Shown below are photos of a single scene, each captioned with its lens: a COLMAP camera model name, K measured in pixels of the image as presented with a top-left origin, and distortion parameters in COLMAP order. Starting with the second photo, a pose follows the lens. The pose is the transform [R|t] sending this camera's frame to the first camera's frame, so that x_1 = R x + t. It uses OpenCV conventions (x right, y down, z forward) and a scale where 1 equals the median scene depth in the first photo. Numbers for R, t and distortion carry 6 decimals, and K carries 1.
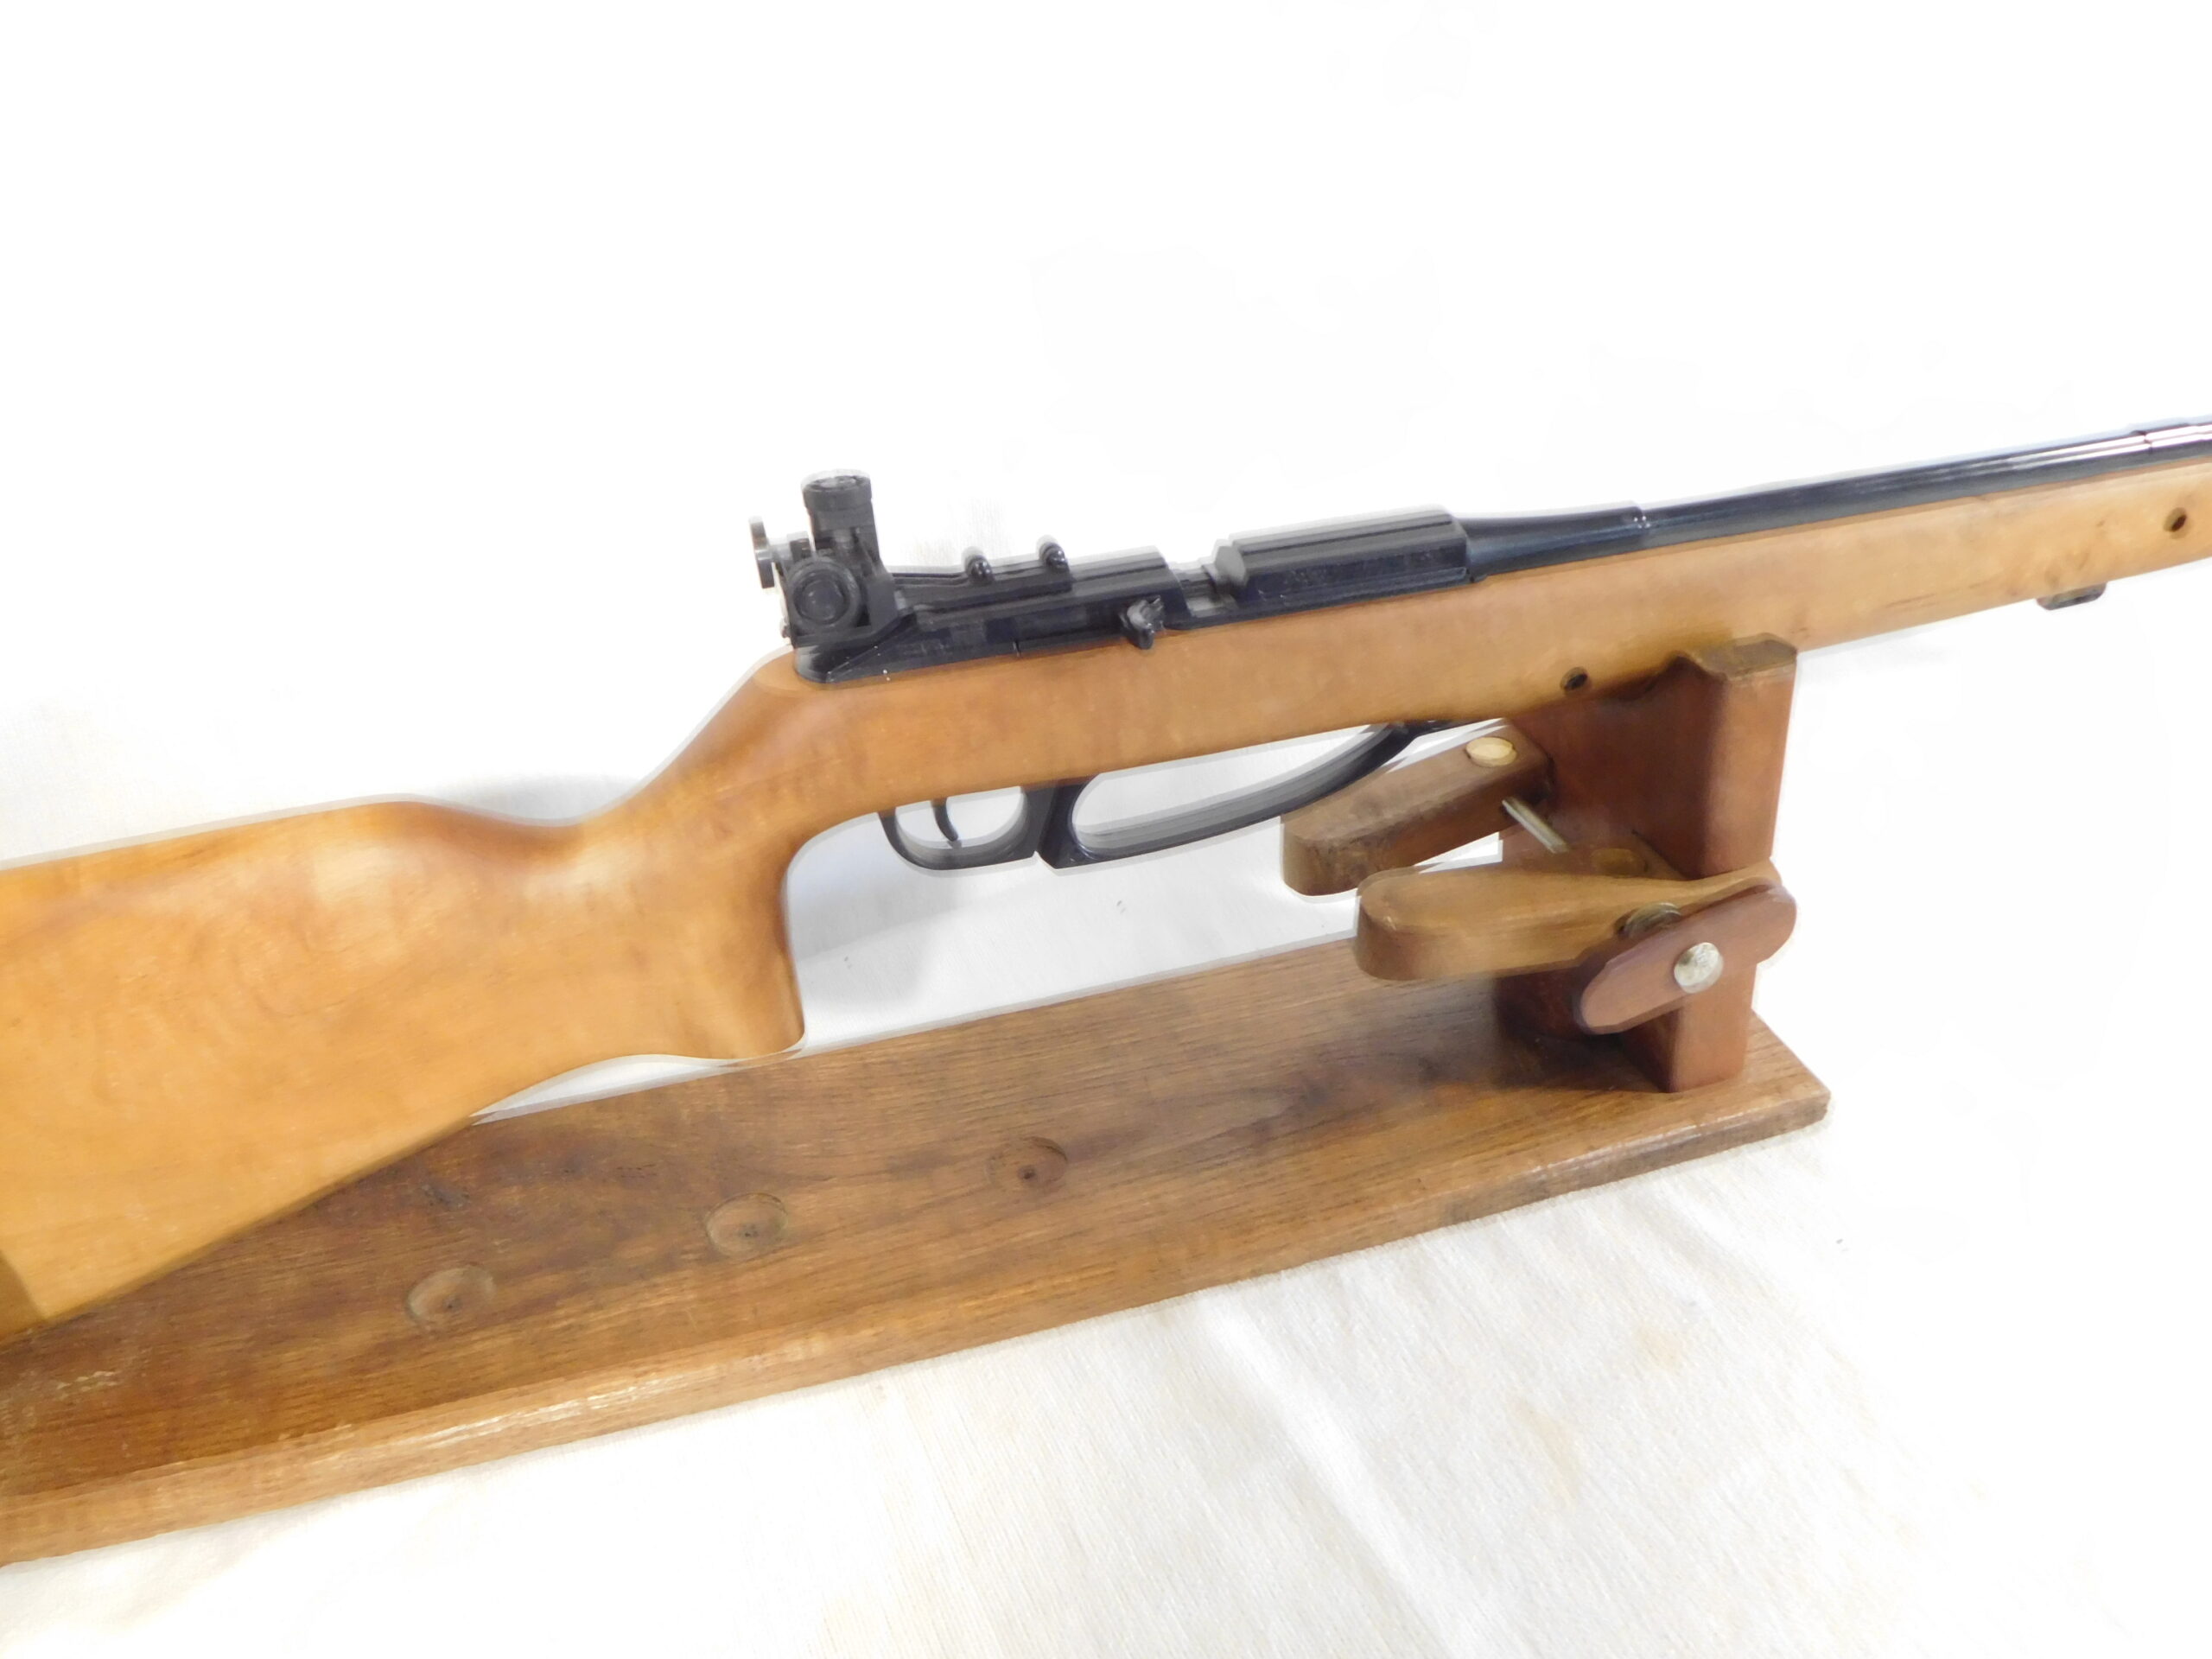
lens RADIAL K [[1653.0, 0, 1106.0], [0, 1653.0, 829.5], [0, 0, 1]] dist [-0.000410, -0.036438]
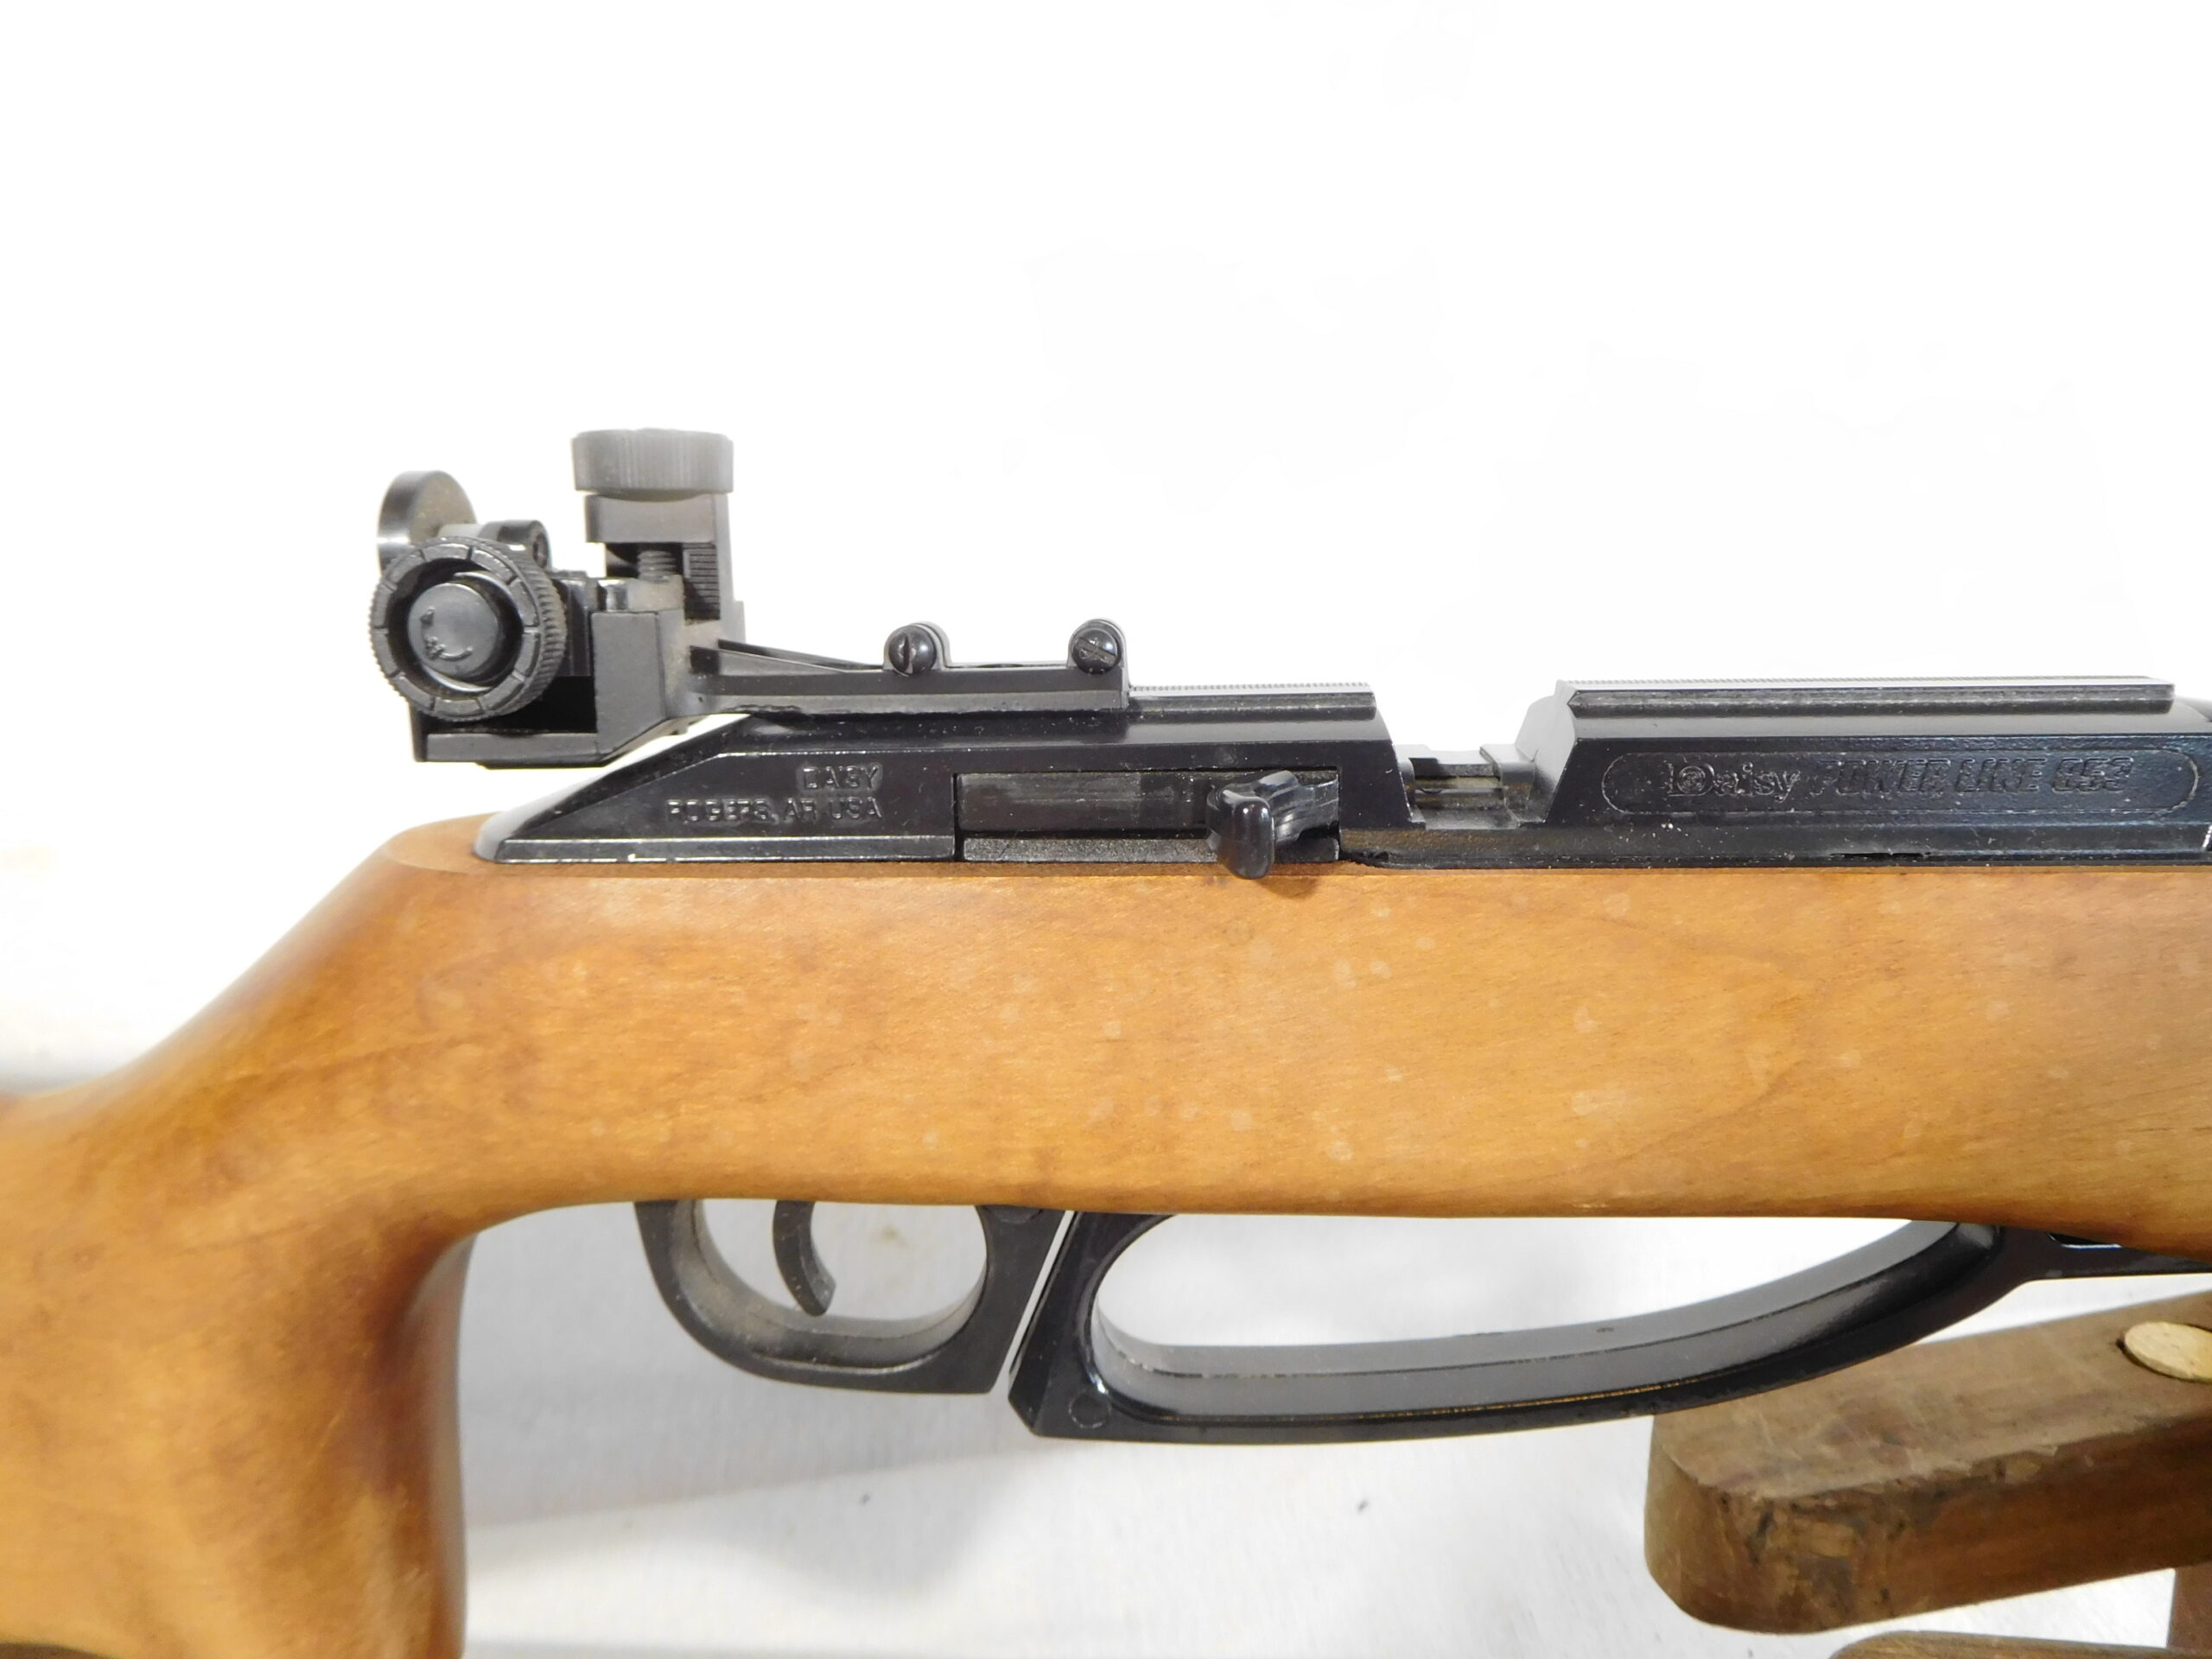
lens RADIAL K [[1653.0, 0, 1106.0], [0, 1653.0, 829.5], [0, 0, 1]] dist [-0.000410, -0.036438]
pose [[0.948102, 0.115667, -0.296183, 0.091013], [-0.193307, 0.949257, -0.248081, -0.019391], [0.252459, 0.292460, 0.922351, 0.585455]]
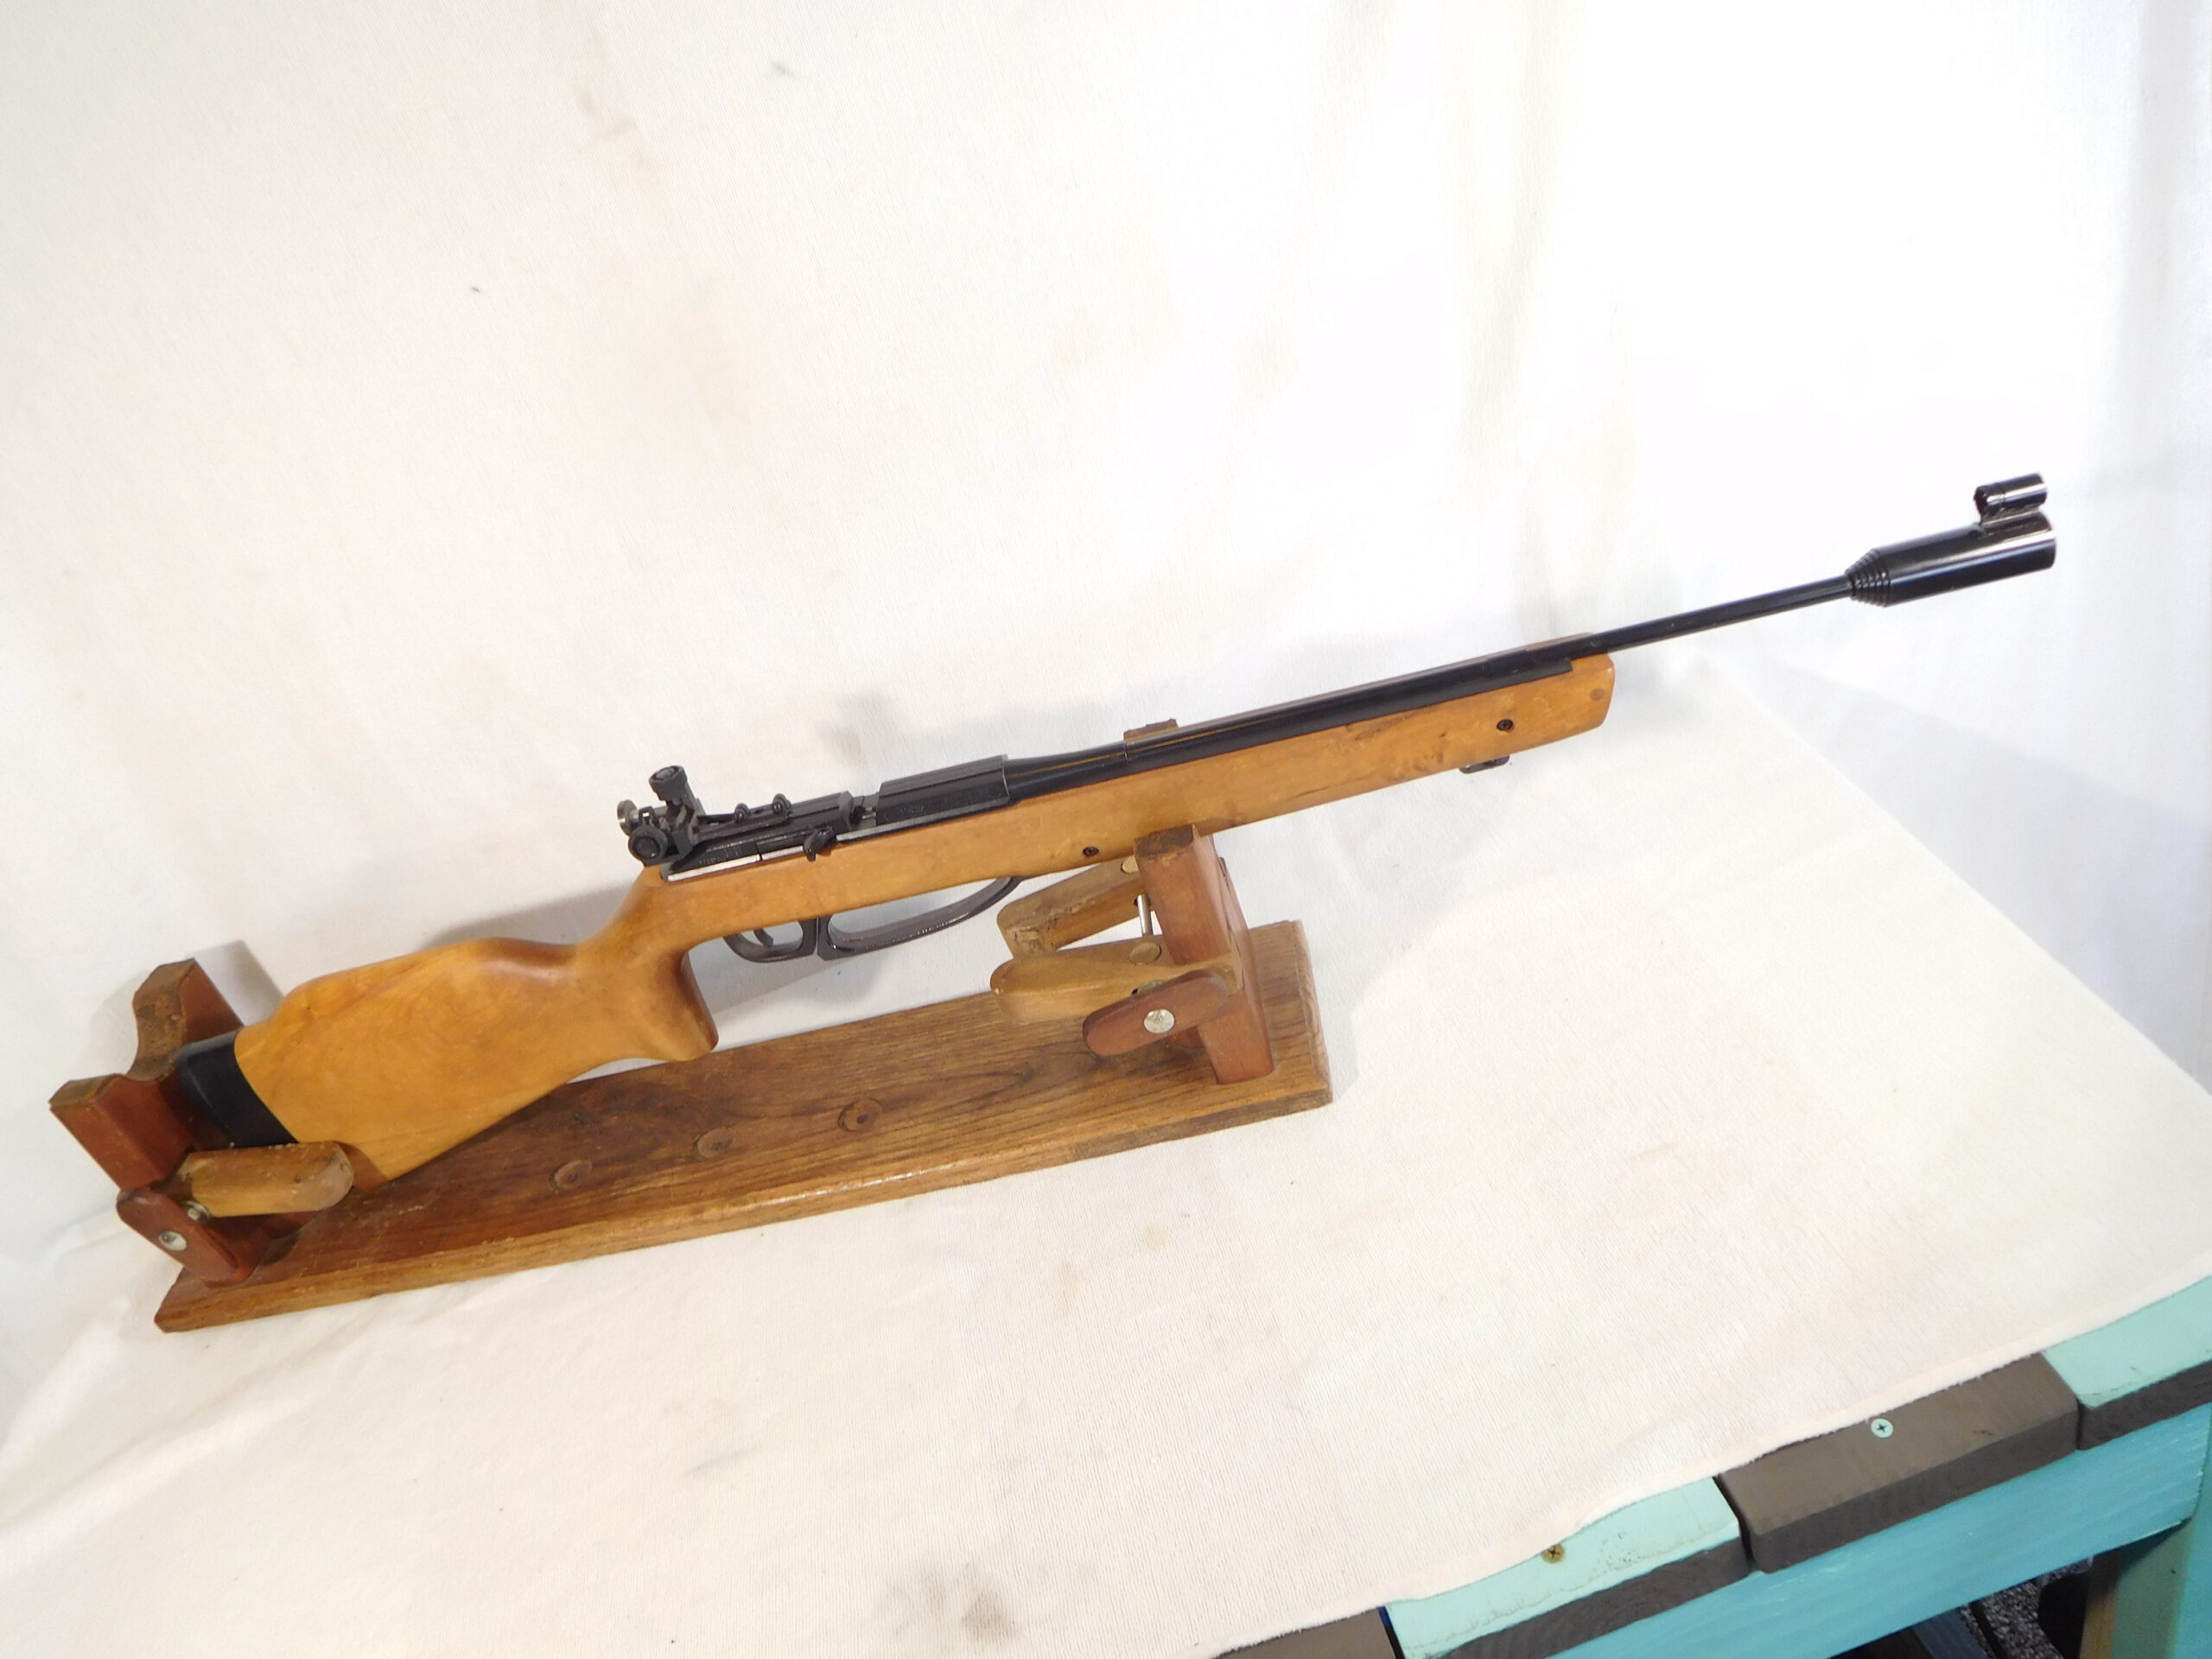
lens RADIAL K [[1653.0, 0, 1106.0], [0, 1653.0, 829.5], [0, 0, 1]] dist [-0.000410, -0.036438]
pose [[0.945424, -0.020555, -0.325194, 0.851228], [0.053843, 0.994144, 0.093696, -0.270731], [0.321364, -0.106091, 0.940994, -0.582869]]
